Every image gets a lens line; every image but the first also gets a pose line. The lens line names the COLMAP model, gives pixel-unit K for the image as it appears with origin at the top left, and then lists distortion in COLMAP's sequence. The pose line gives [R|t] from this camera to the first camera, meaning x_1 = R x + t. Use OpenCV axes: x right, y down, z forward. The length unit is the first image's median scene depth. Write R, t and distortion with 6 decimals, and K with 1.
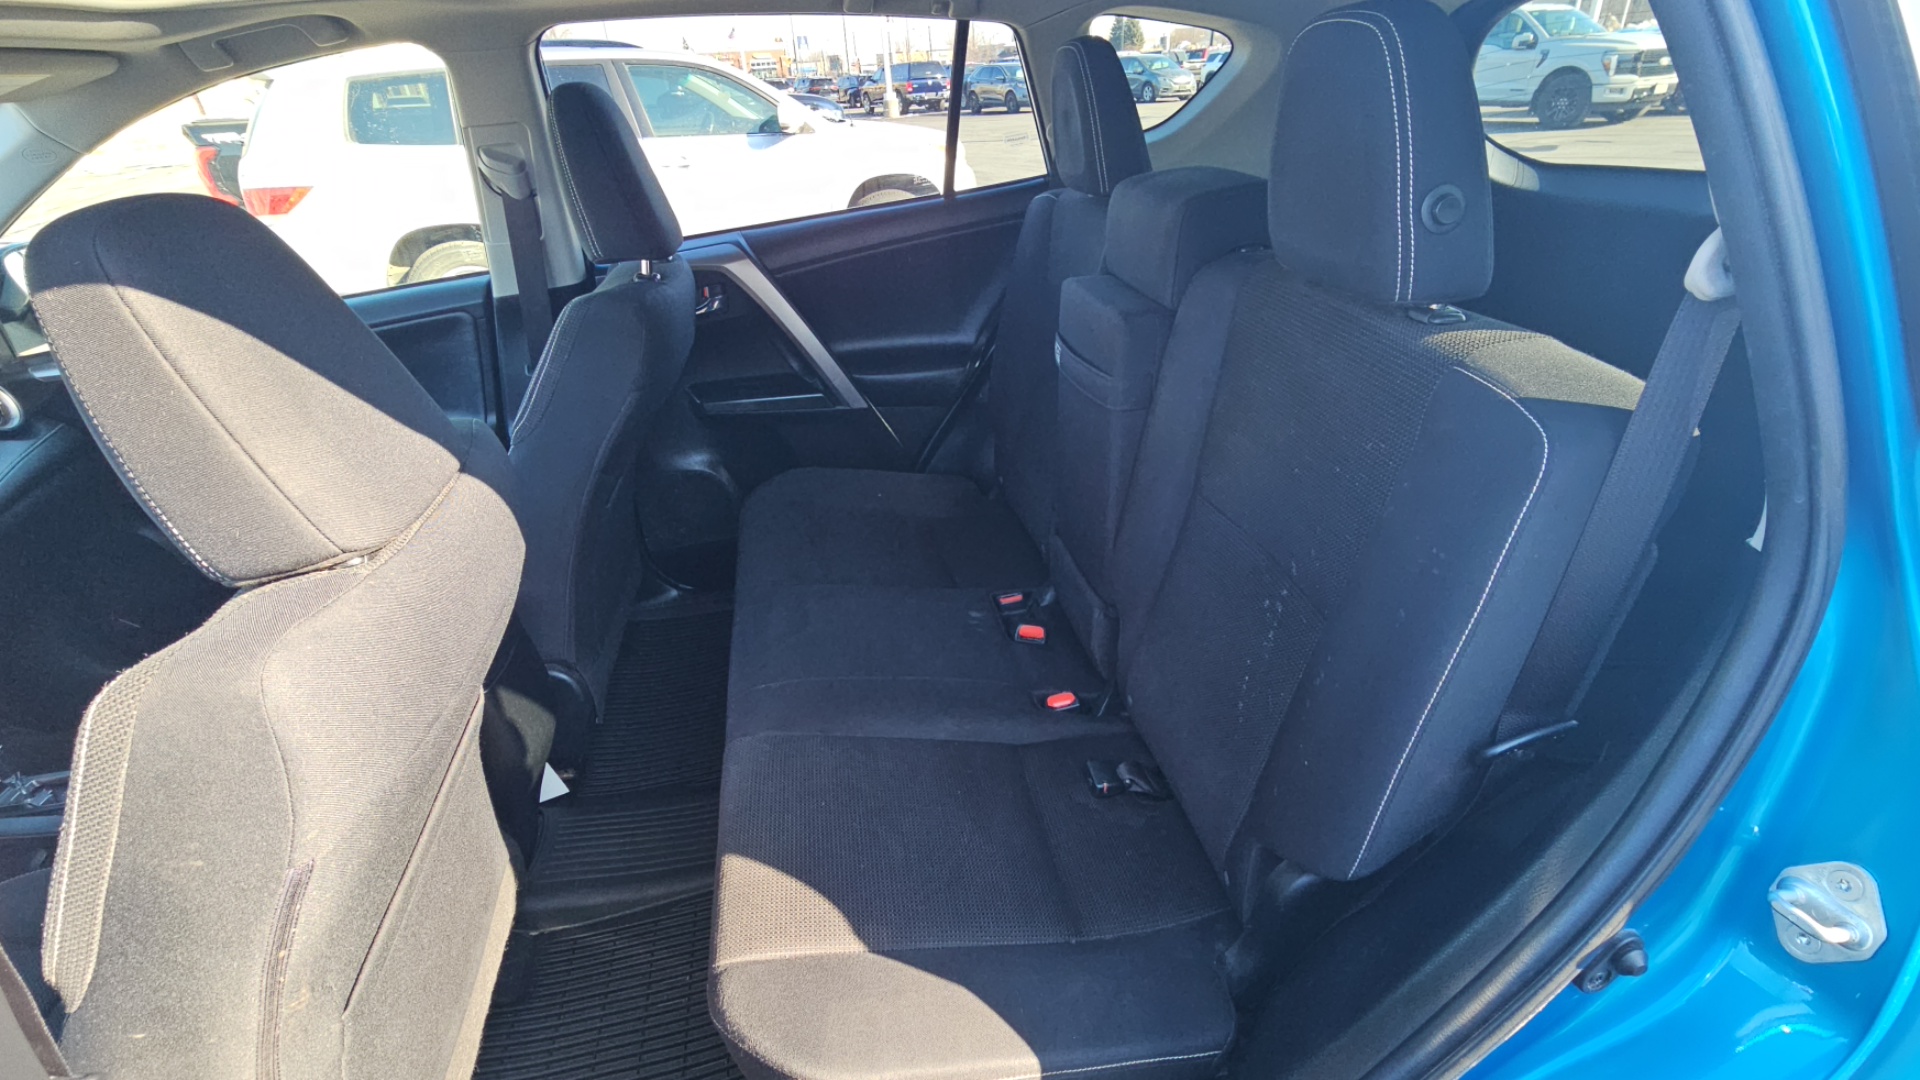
lens RADIAL K [[863.5, 0, 966.3], [0, 863.5, 542.4], [0, 0, 1]] dist [0.008492, -0.007086]
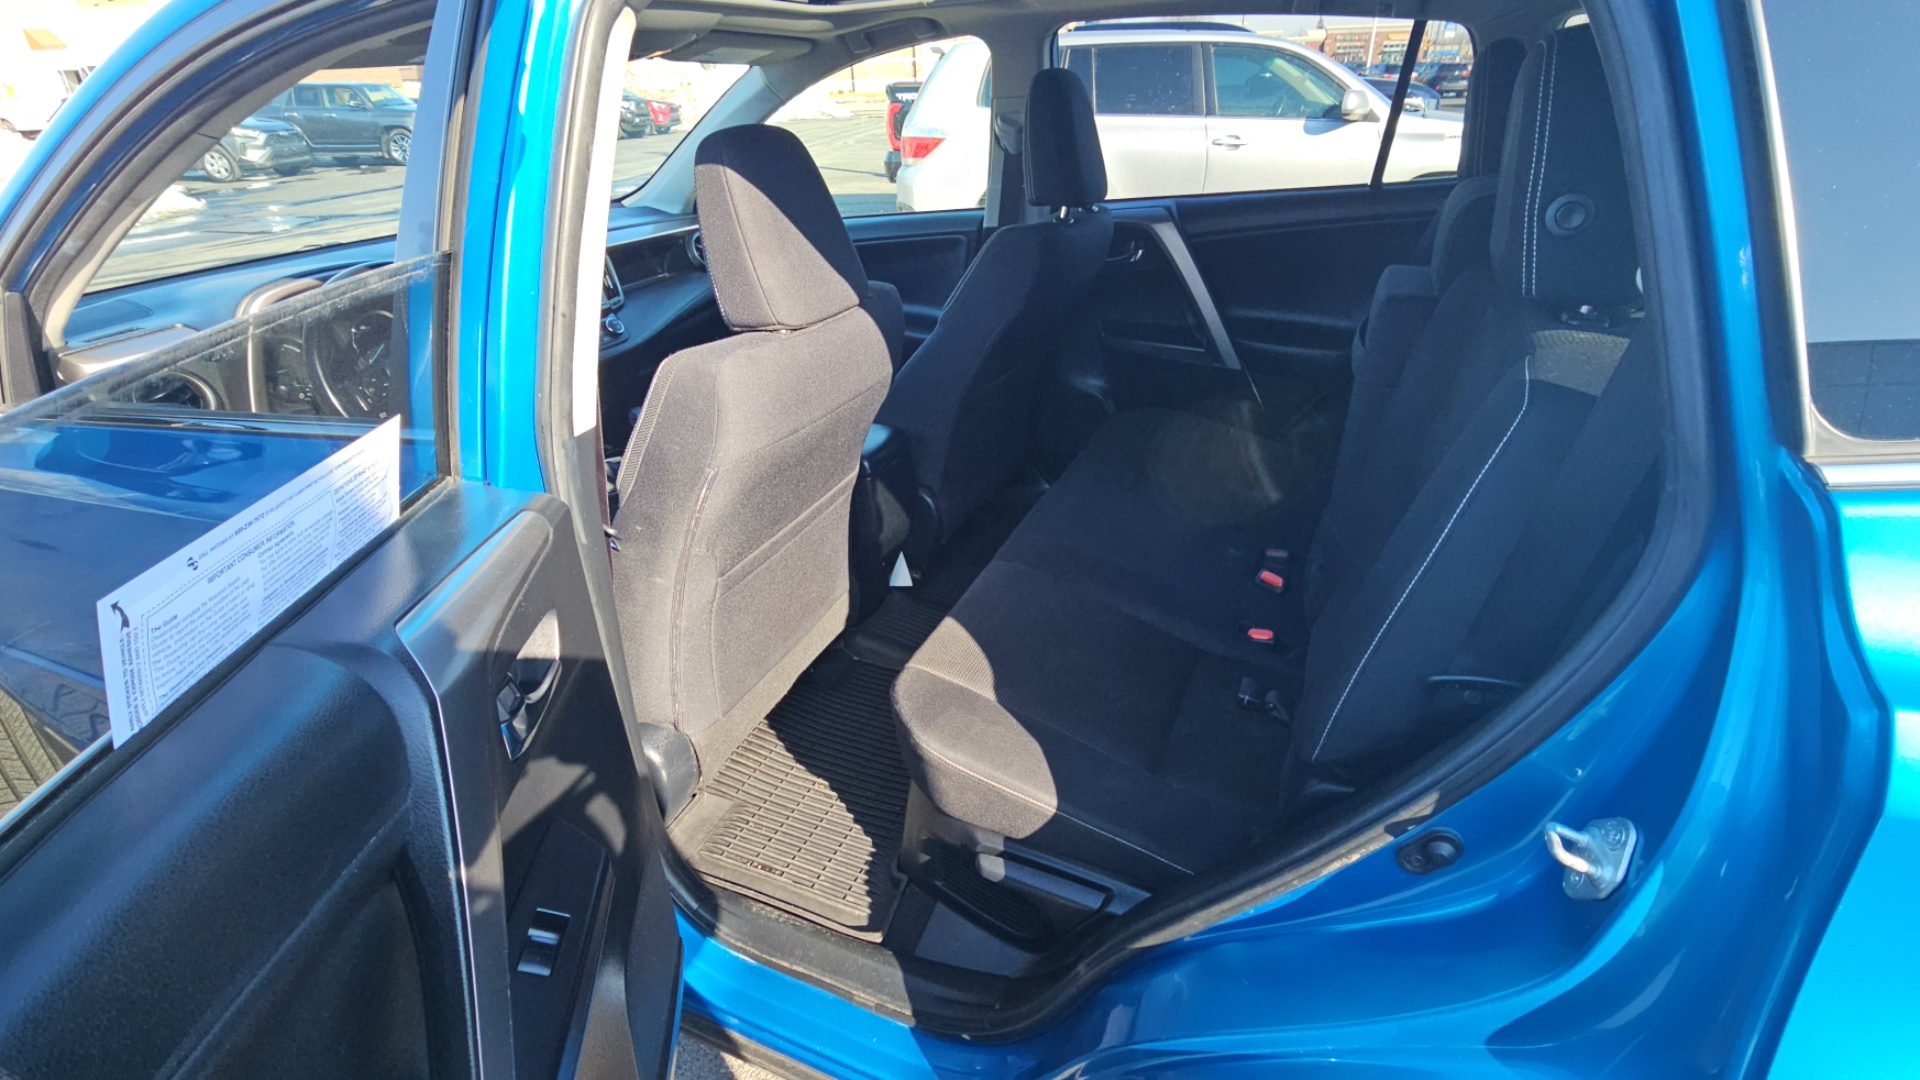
lens RADIAL K [[863.5, 0, 958.2], [0, 863.5, 546.3], [0, 0, 1]] dist [0.008492, -0.007086]
pose [[0.808016, 0.310220, -0.500874, 0.267373], [-0.299175, 0.948428, 0.104783, 0.061466], [0.507548, 0.065182, 0.859154, -0.146736]]
